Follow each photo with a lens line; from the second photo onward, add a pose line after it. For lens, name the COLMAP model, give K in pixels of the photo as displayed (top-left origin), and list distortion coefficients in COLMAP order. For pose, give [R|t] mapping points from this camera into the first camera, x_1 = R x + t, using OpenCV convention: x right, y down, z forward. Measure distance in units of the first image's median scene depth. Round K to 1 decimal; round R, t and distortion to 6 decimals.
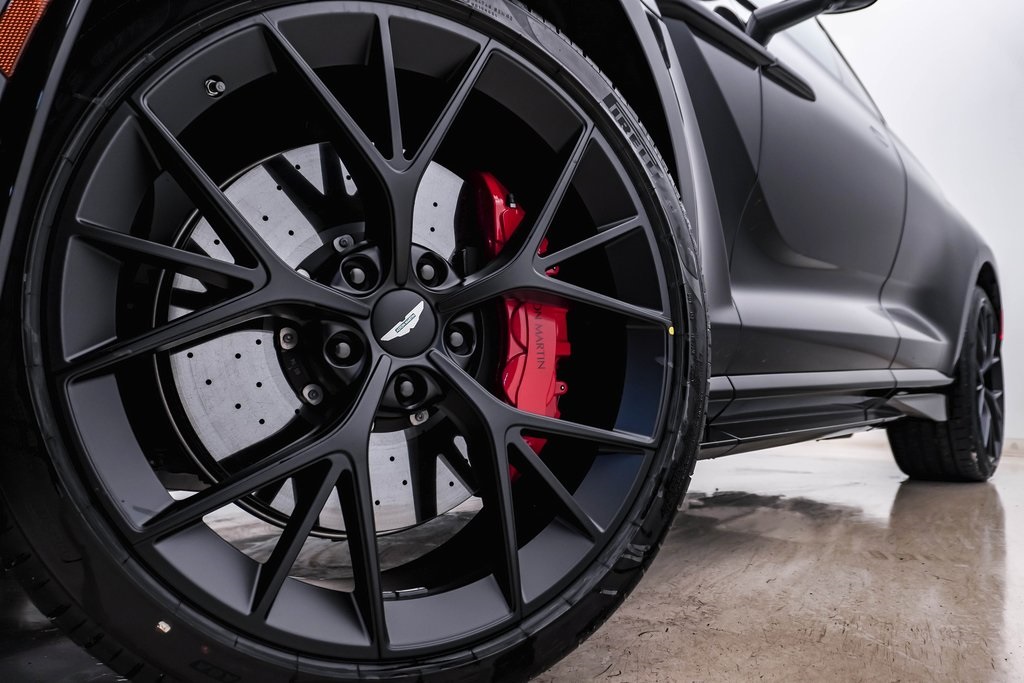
lens RADIAL K [[812.4, 0, 515.9], [0, 812.4, 341.6], [0, 0, 1]] dist [-0.005538, 0.008779]
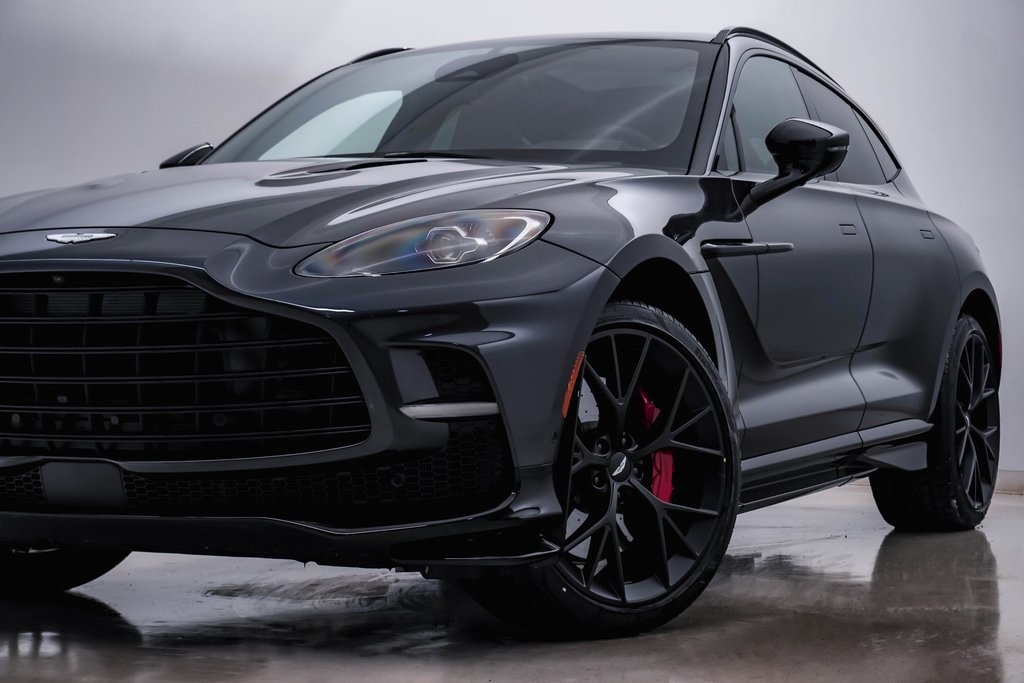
lens RADIAL K [[2190.7, 0, 547.6], [0, 2190.7, 329.8], [0, 0, 1]] dist [0.002018, 0.000000]
pose [[0.972544, -0.017323, 0.232074, -1.570469], [0.003618, 0.998231, 0.059351, -0.691848], [-0.232692, -0.056881, 0.970886, -4.390722]]
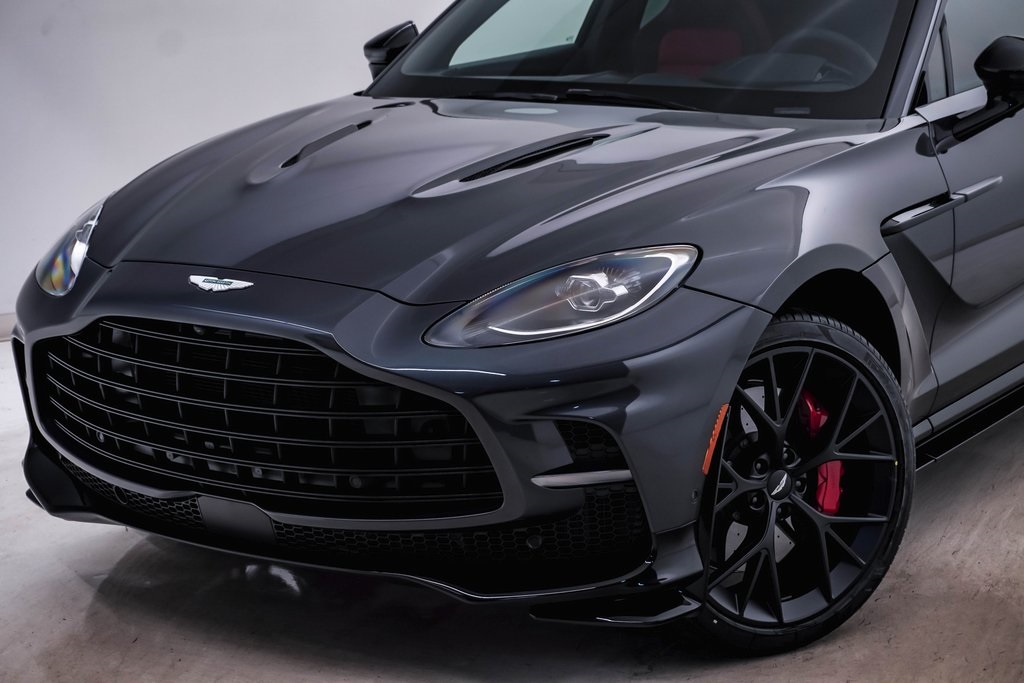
lens RADIAL K [[2190.7, 0, 510.7], [0, 2190.7, 342.3], [0, 0, 1]] dist [0.002018, 0.000000]
pose [[0.997628, -0.054302, 0.042298, -0.985776], [0.040197, 0.958461, 0.282376, -1.894191], [-0.055875, -0.280006, 0.958371, -4.106550]]
